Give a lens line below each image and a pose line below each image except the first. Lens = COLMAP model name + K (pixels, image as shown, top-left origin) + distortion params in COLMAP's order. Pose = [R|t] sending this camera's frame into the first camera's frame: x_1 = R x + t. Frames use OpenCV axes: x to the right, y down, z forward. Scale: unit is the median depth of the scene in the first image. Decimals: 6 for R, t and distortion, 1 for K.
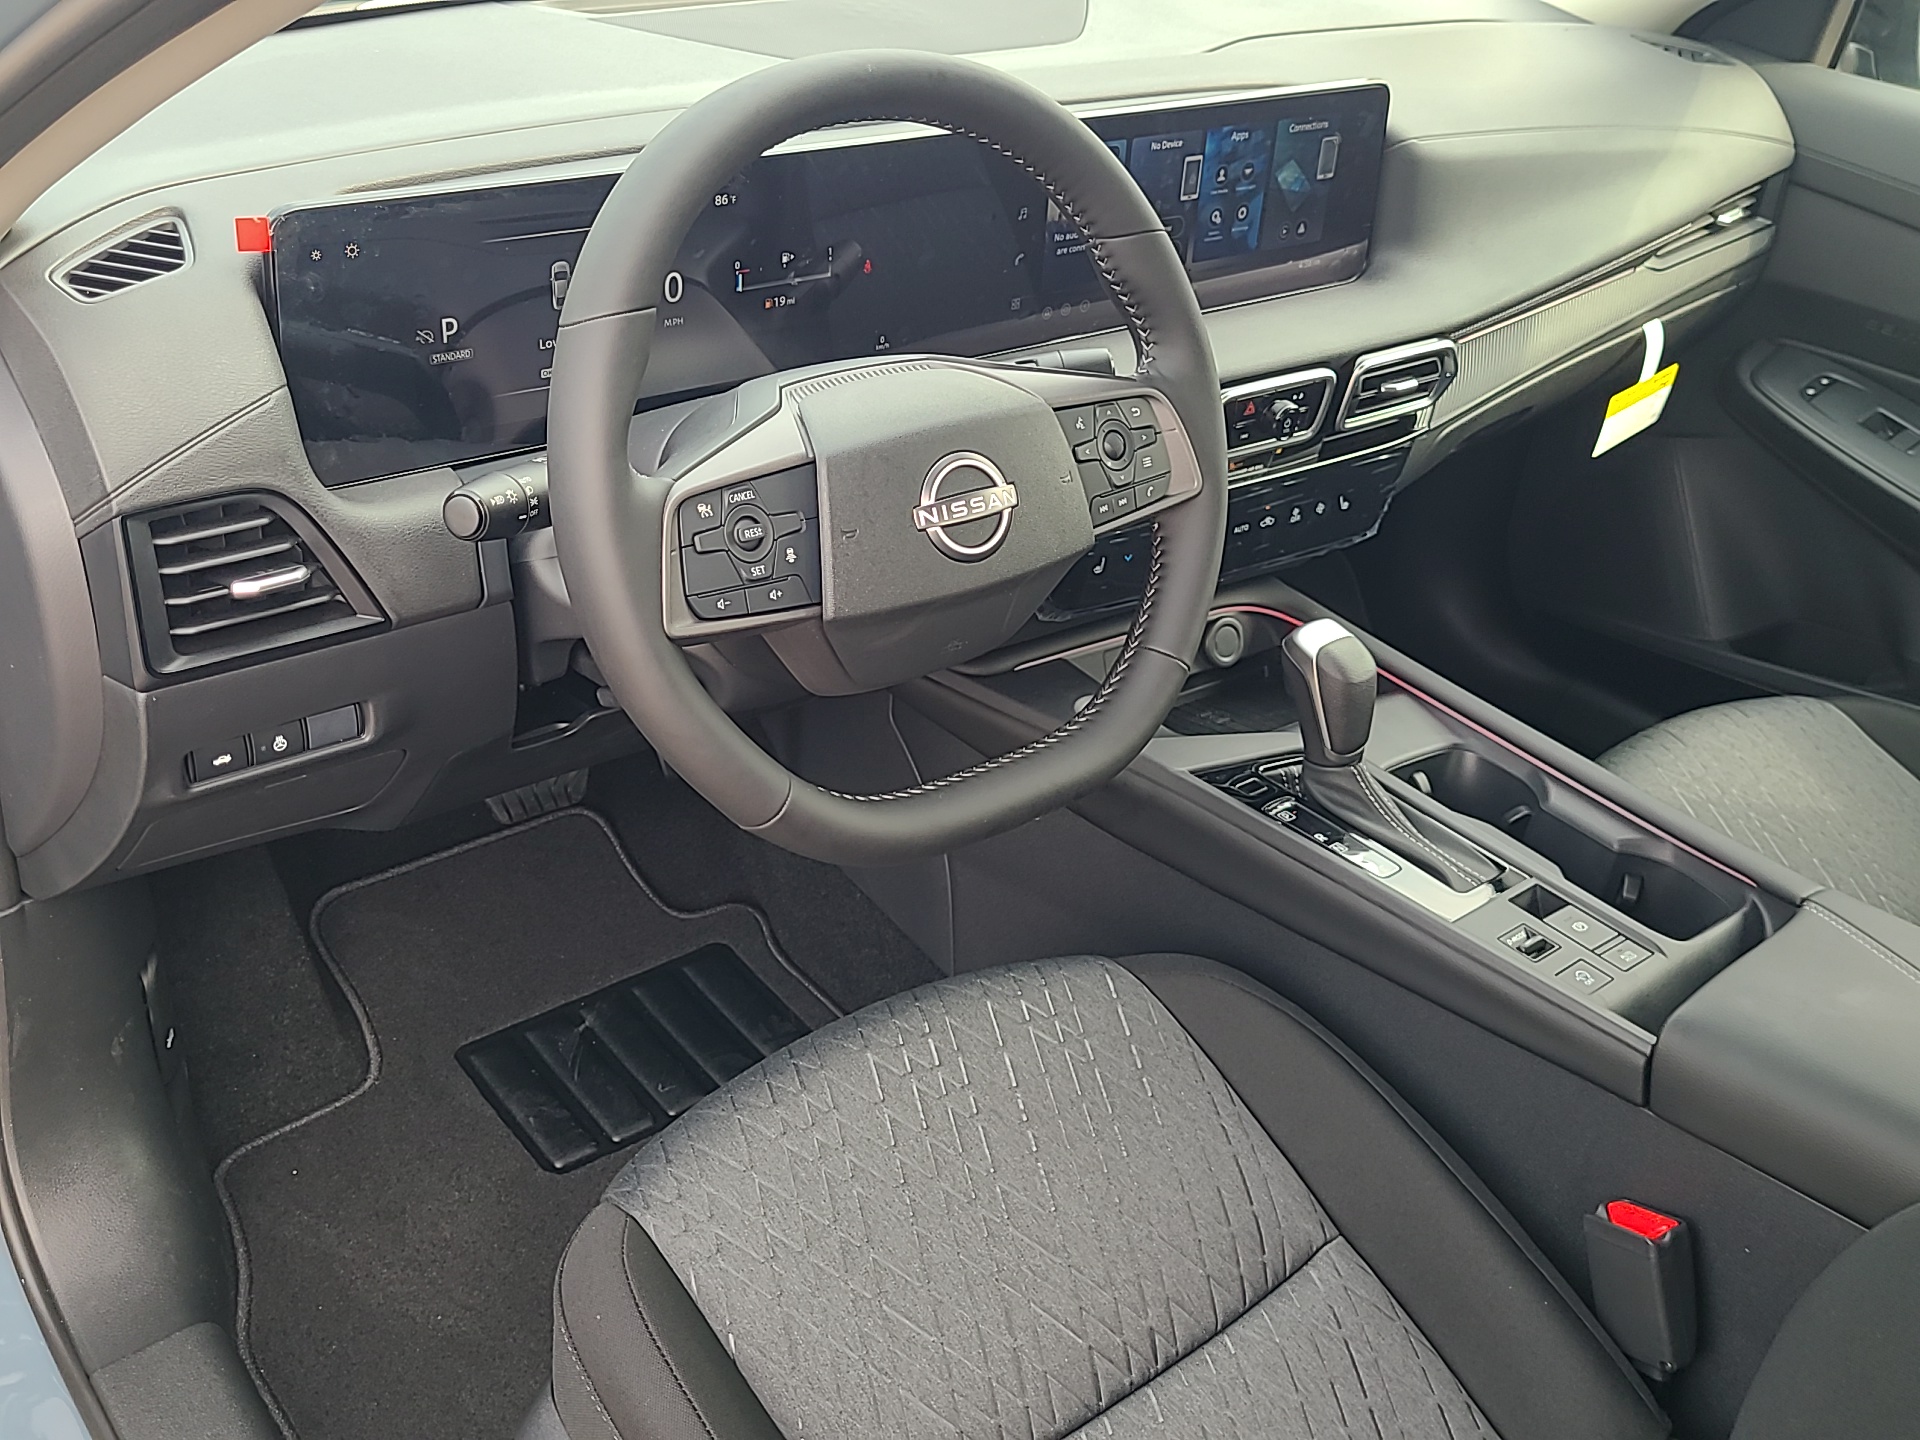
lens RADIAL K [[1843.0, 0, 960.0], [0, 1843.0, 720.0], [0, 0, 1]] dist [0.011745, 0.006671]
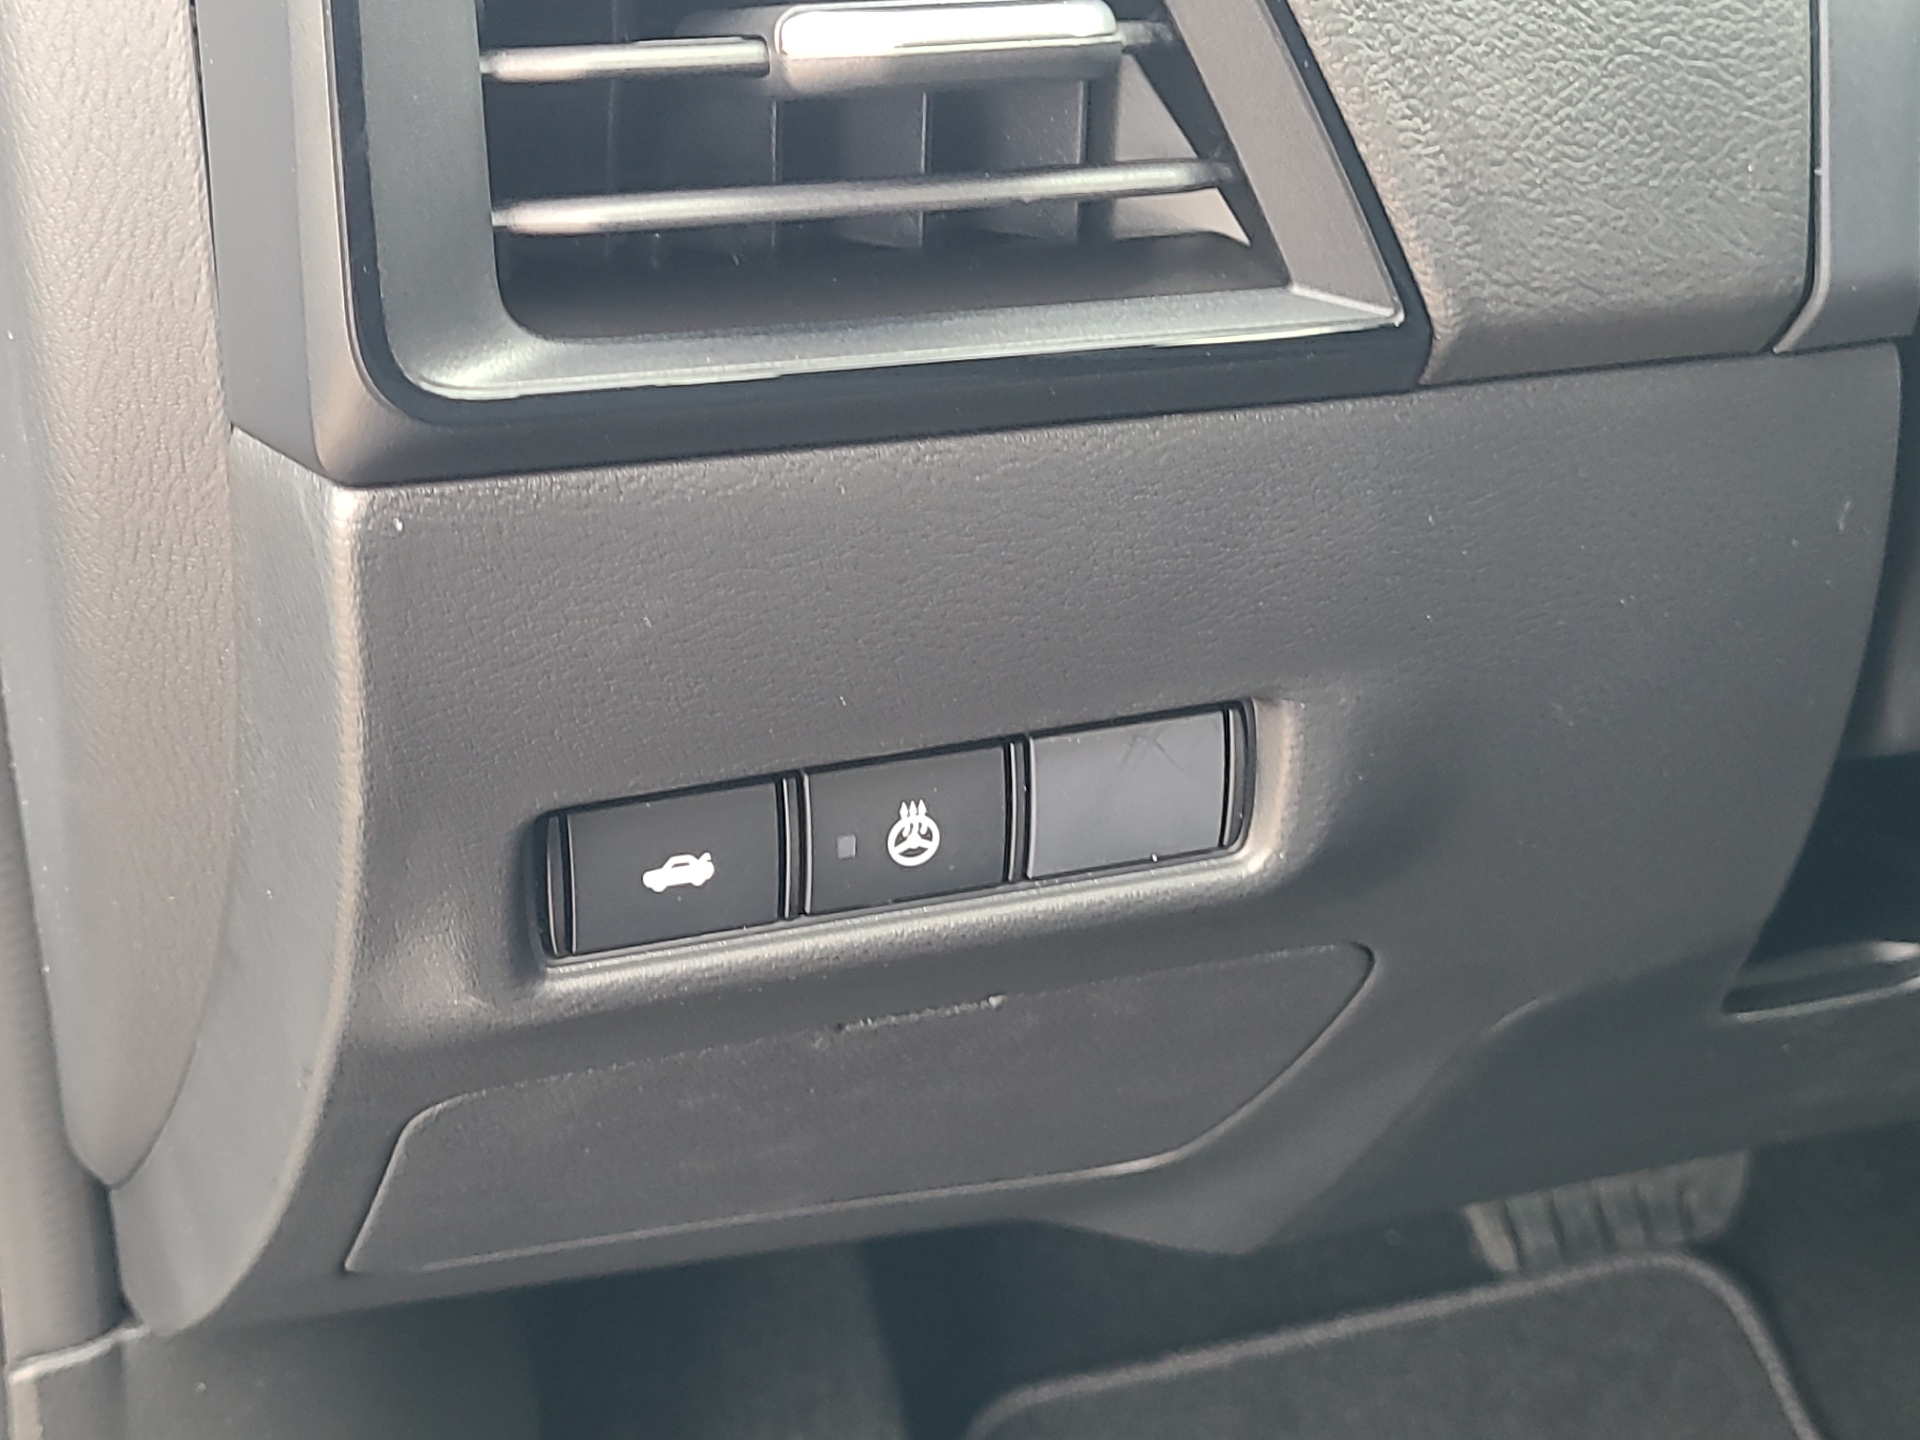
lens RADIAL K [[3521.5, 0, 960.0], [0, 3521.5, 720.0], [0, 0, 1]] dist [0.065514, 0.143992]
pose [[0.930505, 0.076208, -0.358263, -0.166217], [-0.112918, 0.990161, -0.082655, 0.029089], [0.348439, 0.117365, 0.929955, 0.477761]]
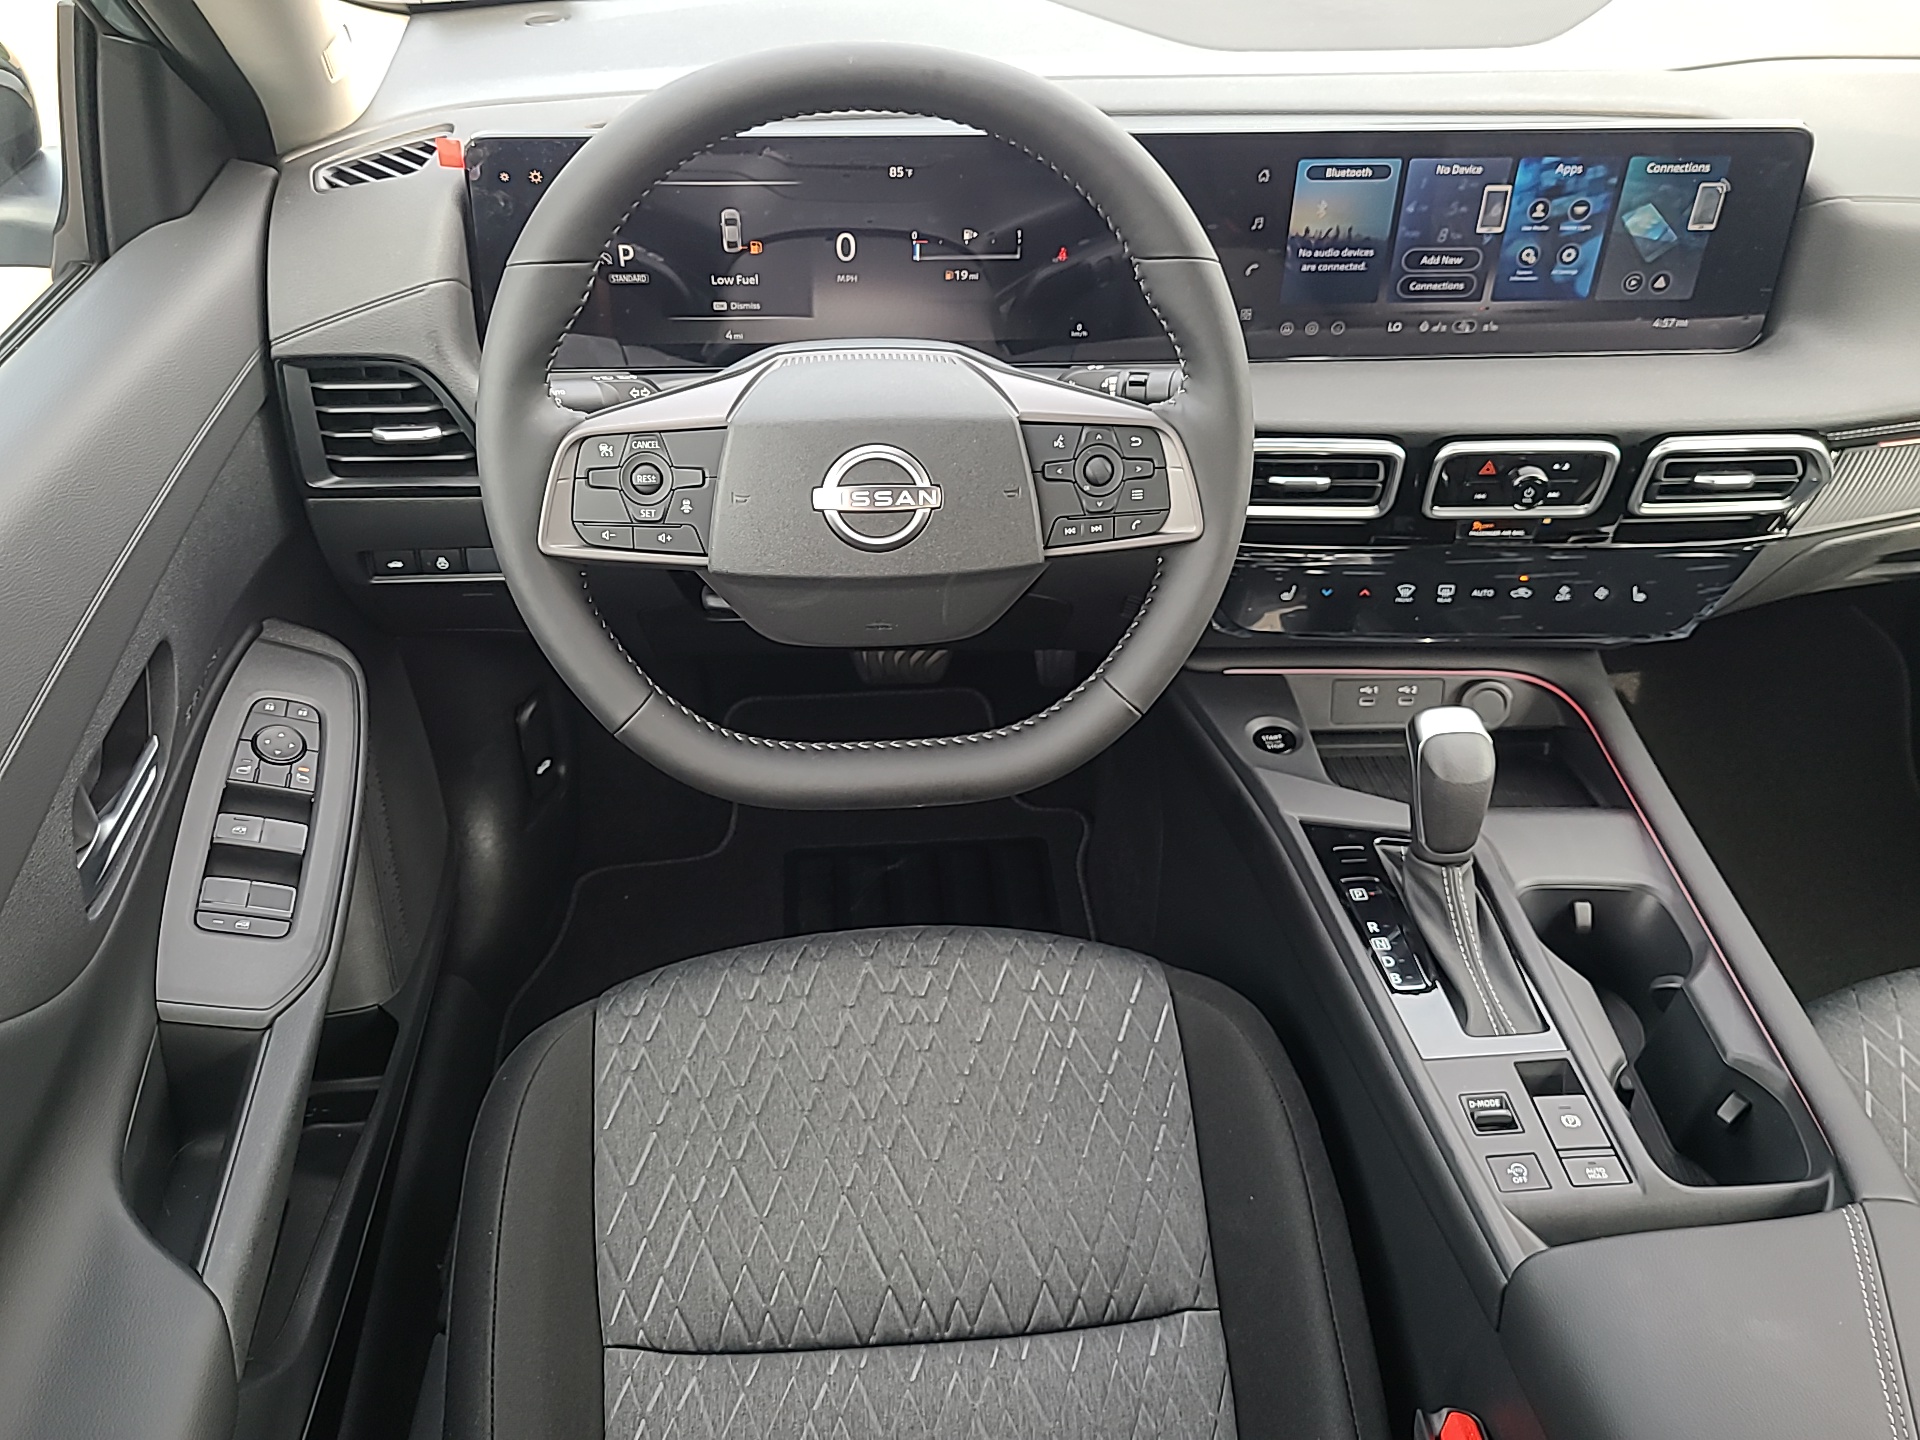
lens RADIAL K [[1596.4, 0, 964.1], [0, 1596.4, 742.0], [0, 0, 1]] dist [0.015678, -0.009061]
pose [[0.827130, 0.292068, -0.480158, 0.407604], [-0.249345, 0.956378, 0.152214, -0.104606], [0.503670, -0.006176, 0.863874, 0.190887]]
